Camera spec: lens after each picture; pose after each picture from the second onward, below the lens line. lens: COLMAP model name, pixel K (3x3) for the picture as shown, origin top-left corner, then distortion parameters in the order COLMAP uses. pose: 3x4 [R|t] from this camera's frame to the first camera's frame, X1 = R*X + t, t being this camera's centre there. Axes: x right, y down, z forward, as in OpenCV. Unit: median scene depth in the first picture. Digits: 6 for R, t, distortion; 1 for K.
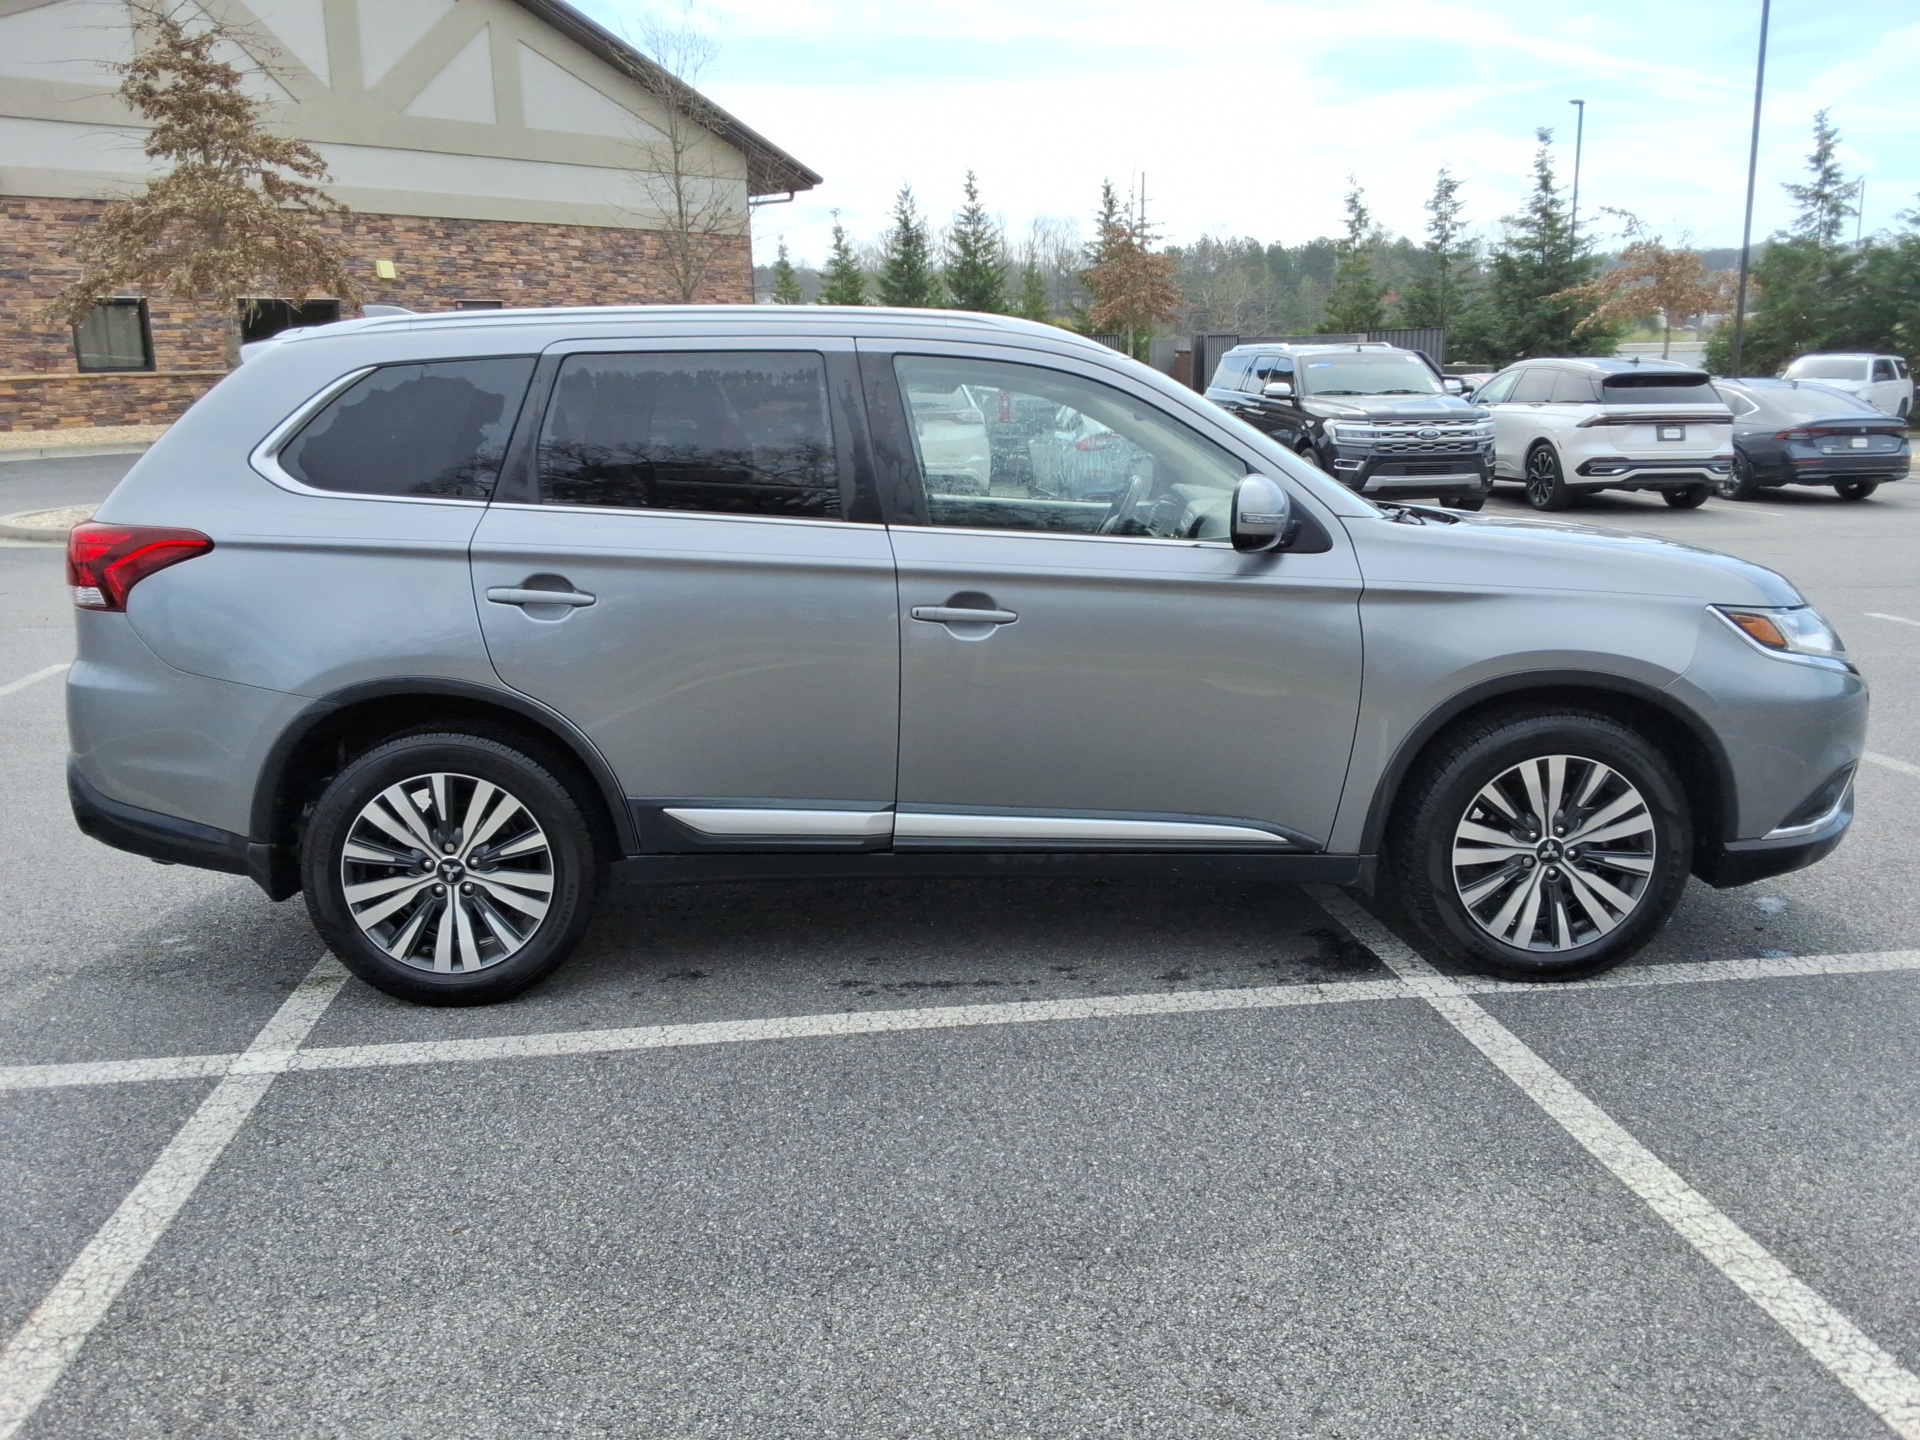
lens RADIAL K [[1509.1, 0, 962.7], [0, 1509.1, 716.7], [0, 0, 1]] dist [0.079402, -0.123823]
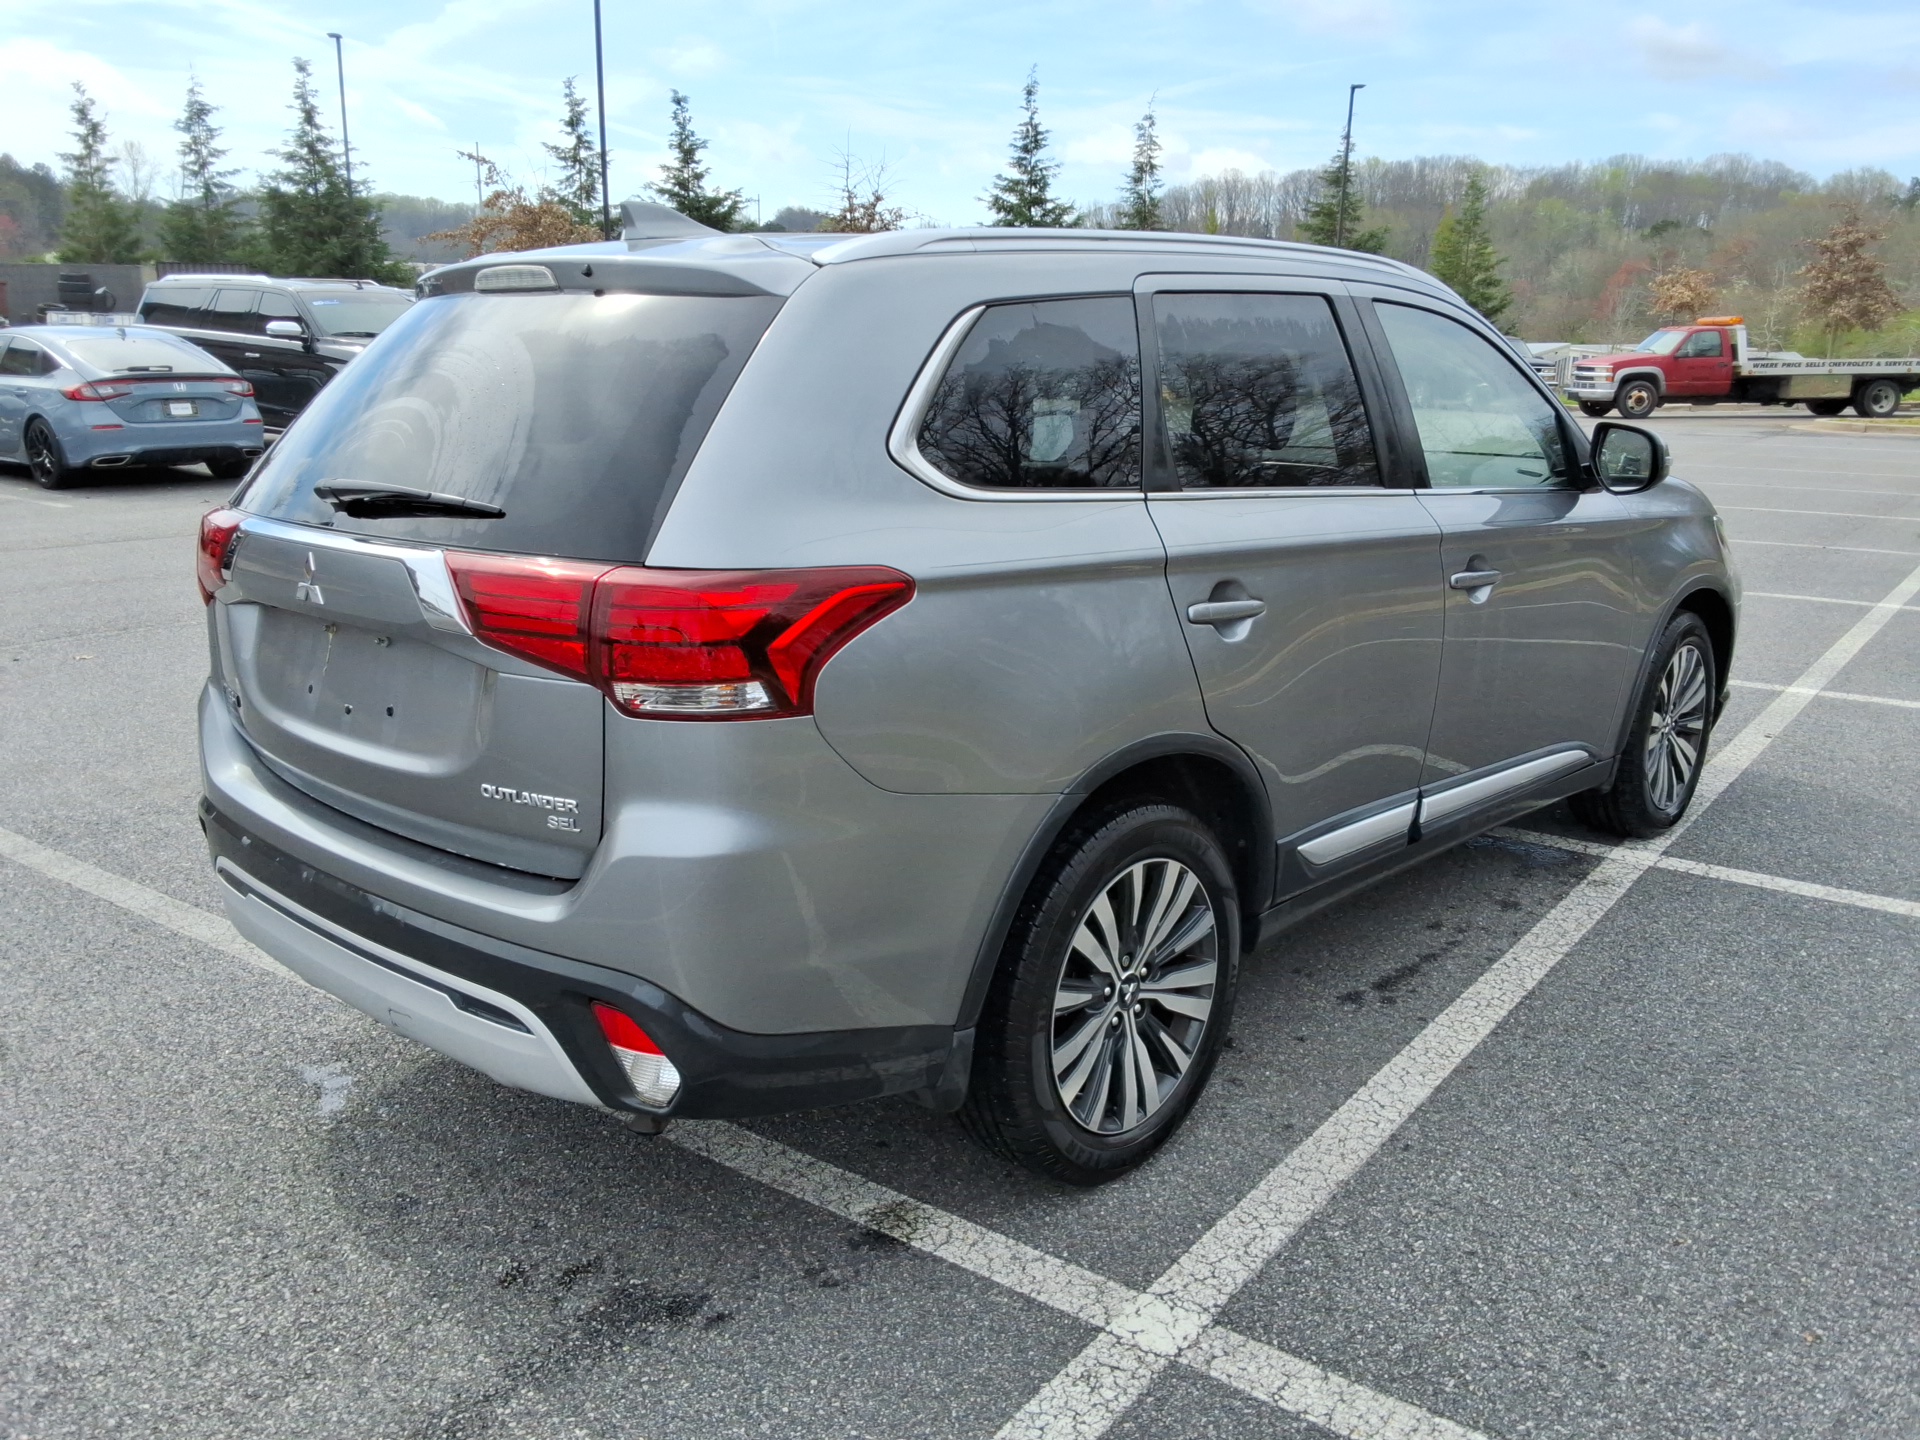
lens RADIAL K [[1509.1, 0, 963.8], [0, 1509.1, 713.3], [0, 0, 1]] dist [0.079402, -0.123823]
pose [[0.700573, -0.156658, 0.696173, -0.876731], [0.133530, 0.987151, 0.087762, -0.107291], [-0.700976, 0.031476, 0.712490, 0.518043]]
